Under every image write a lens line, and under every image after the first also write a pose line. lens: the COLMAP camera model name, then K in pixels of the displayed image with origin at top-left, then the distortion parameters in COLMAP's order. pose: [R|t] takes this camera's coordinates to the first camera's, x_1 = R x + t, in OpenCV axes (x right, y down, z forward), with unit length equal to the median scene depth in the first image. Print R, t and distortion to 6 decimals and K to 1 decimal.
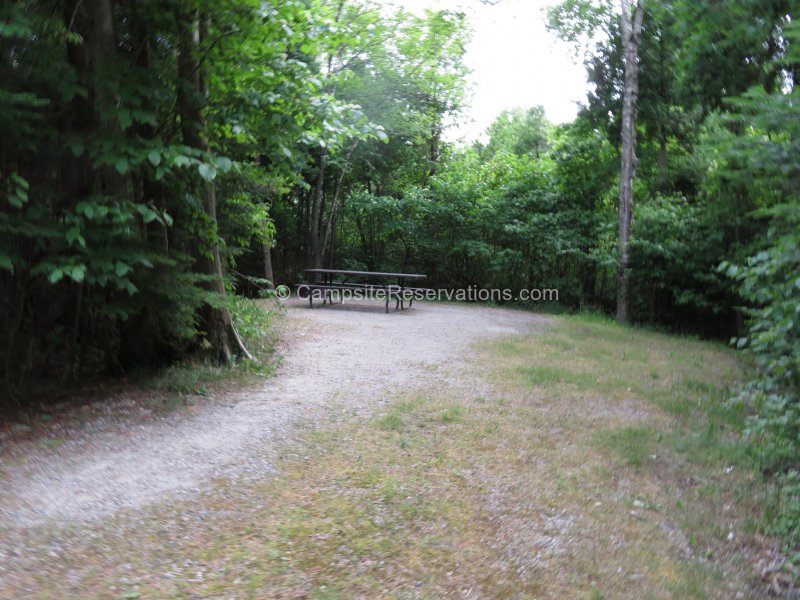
lens RADIAL K [[678.4, 0, 401.5], [0, 678.4, 302.3], [0, 0, 1]] dist [0.001904, 0.008843]
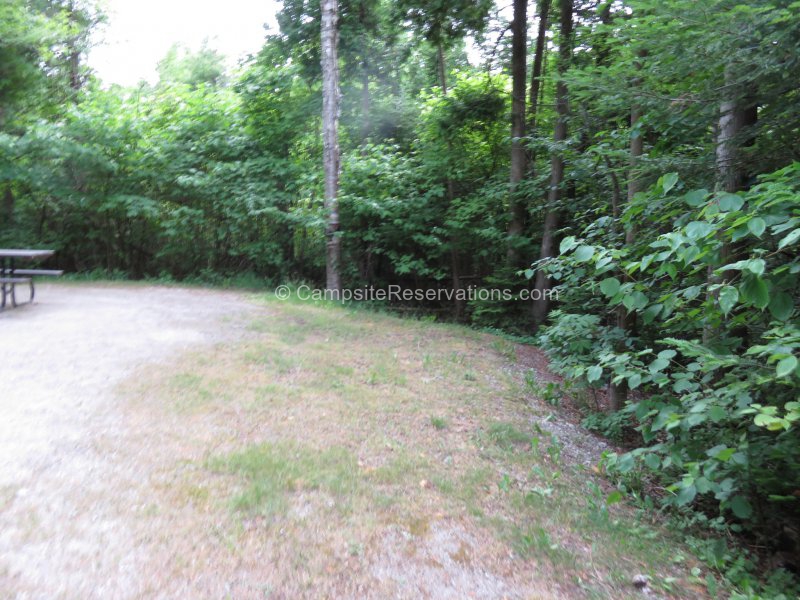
lens RADIAL K [[678.4, 0, 402.6], [0, 678.4, 297.6], [0, 0, 1]] dist [0.001904, 0.008843]
pose [[0.897290, -0.066125, 0.436460, 0.038102], [0.040142, 0.996843, 0.068498, -0.020233], [-0.439612, -0.043942, 0.897112, 0.206085]]
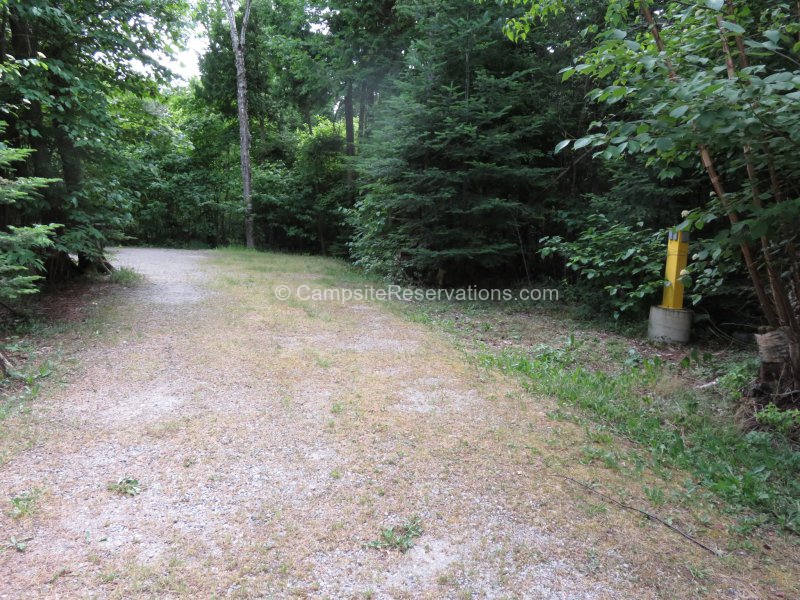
lens RADIAL K [[678.4, 0, 395.3], [0, 678.4, 303.6], [0, 0, 1]] dist [0.001904, 0.008843]
pose [[0.809777, -0.113057, 0.575743, -0.236140], [0.067034, 0.992662, 0.100644, 0.012940], [-0.582896, -0.042905, 0.811413, -0.303140]]
